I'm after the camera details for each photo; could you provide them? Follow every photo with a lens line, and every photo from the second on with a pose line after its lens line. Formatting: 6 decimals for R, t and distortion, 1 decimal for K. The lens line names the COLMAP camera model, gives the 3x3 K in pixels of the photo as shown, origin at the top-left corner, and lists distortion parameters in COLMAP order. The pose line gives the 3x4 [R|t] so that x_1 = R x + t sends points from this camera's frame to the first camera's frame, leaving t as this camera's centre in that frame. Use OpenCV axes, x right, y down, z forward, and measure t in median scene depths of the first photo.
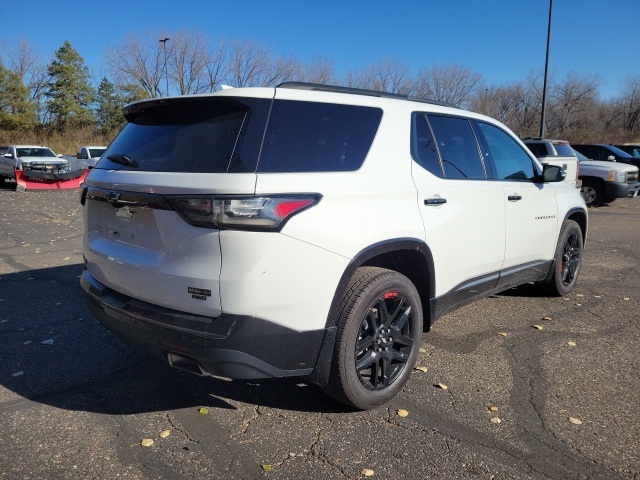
lens RADIAL K [[479.3, 0, 324.4], [0, 479.3, 244.7], [0, 0, 1]] dist [0.054285, -0.035819]
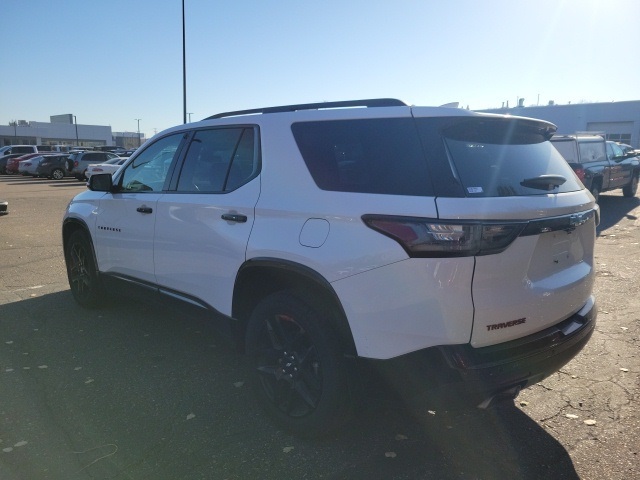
lens RADIAL K [[479.3, 0, 322.5], [0, 479.3, 240.8], [0, 0, 1]] dist [0.054285, -0.035819]
pose [[0.027669, -0.162685, 0.986290, -1.309777], [0.164818, 0.973906, 0.156018, -0.272630], [-0.985936, 0.158242, 0.053761, 1.343179]]
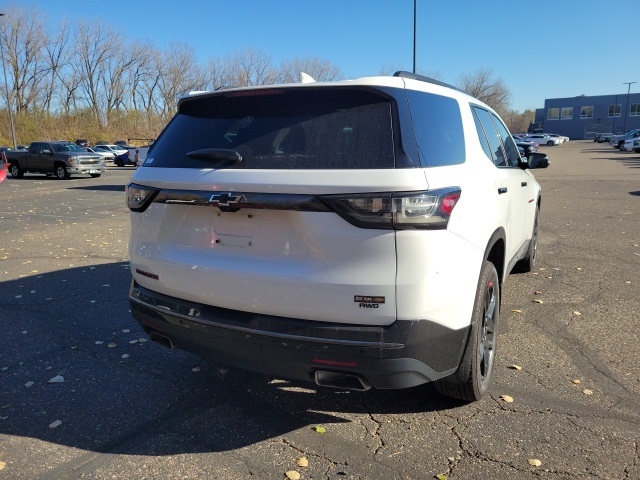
lens RADIAL K [[479.3, 0, 326.1], [0, 479.3, 236.1], [0, 0, 1]] dist [0.054285, -0.035819]
pose [[0.960565, -0.064585, 0.270450, -0.463472], [0.064016, 0.997889, 0.010932, -0.030060], [-0.270585, 0.006813, 0.962672, 0.115749]]
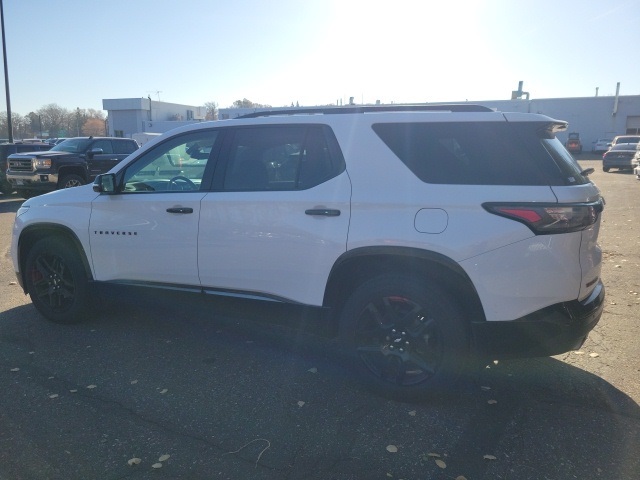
lens RADIAL K [[479.3, 0, 324.0], [0, 479.3, 237.6], [0, 0, 1]] dist [0.054285, -0.035819]
pose [[-0.305845, -0.159497, 0.938626, -1.327416], [0.164849, 0.962106, 0.217201, -0.376539], [-0.937701, 0.221162, -0.267963, 1.899124]]
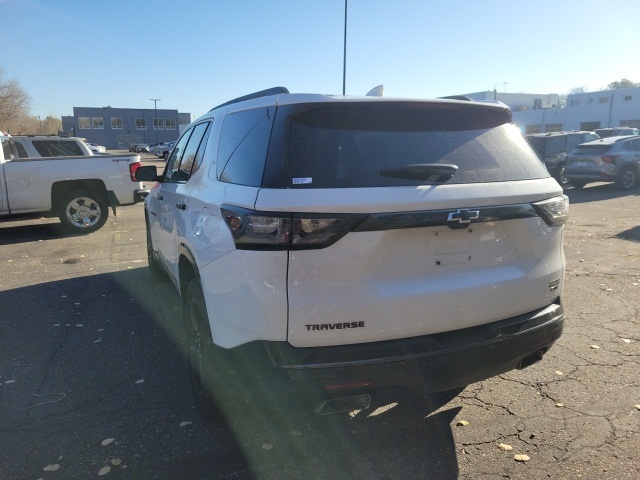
lens RADIAL K [[479.3, 0, 323.7], [0, 479.3, 239.8], [0, 0, 1]] dist [0.054285, -0.035819]
pose [[0.379096, -0.172554, 0.909127, -1.191116], [0.173322, 0.978313, 0.113413, -0.181032], [-0.908981, 0.114577, 0.400782, 0.822896]]
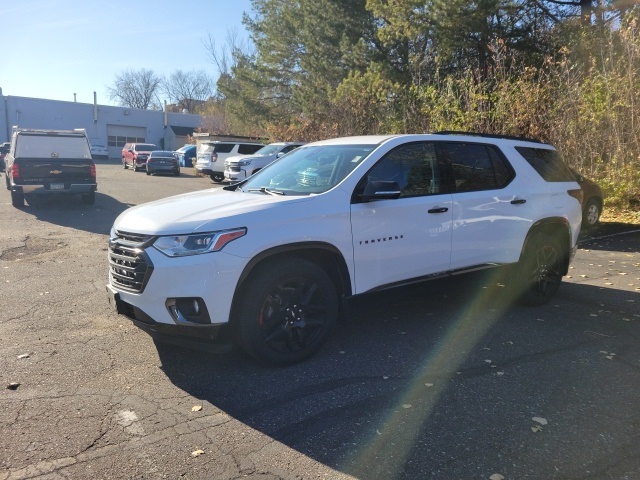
lens RADIAL K [[479.3, 0, 328.3], [0, 479.3, 238.5], [0, 0, 1]] dist [0.054285, -0.035819]
pose [[-0.978340, -0.053007, 0.200102, 0.067648], [0.013175, 0.948755, 0.315739, -0.636039], [-0.206584, 0.311536, -0.927506, 3.439391]]
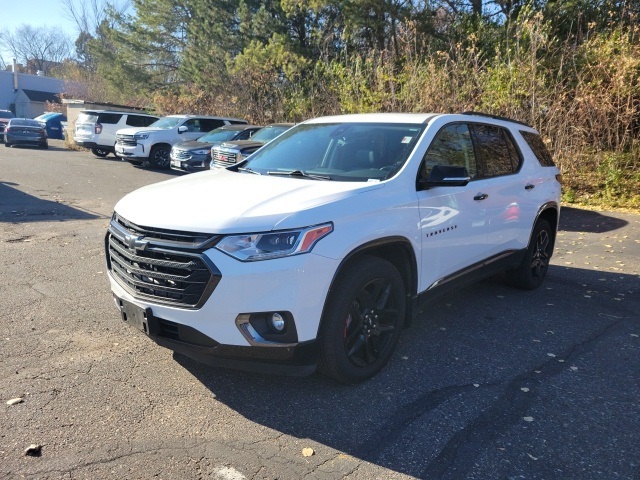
lens RADIAL K [[479.3, 0, 325.9], [0, 479.3, 240.4], [0, 0, 1]] dist [0.054285, -0.035819]
pose [[-0.998131, -0.038265, -0.047653, 0.567118], [-0.052823, 0.932304, 0.357796, -0.601871], [0.030736, 0.359645, -0.932583, 3.288616]]
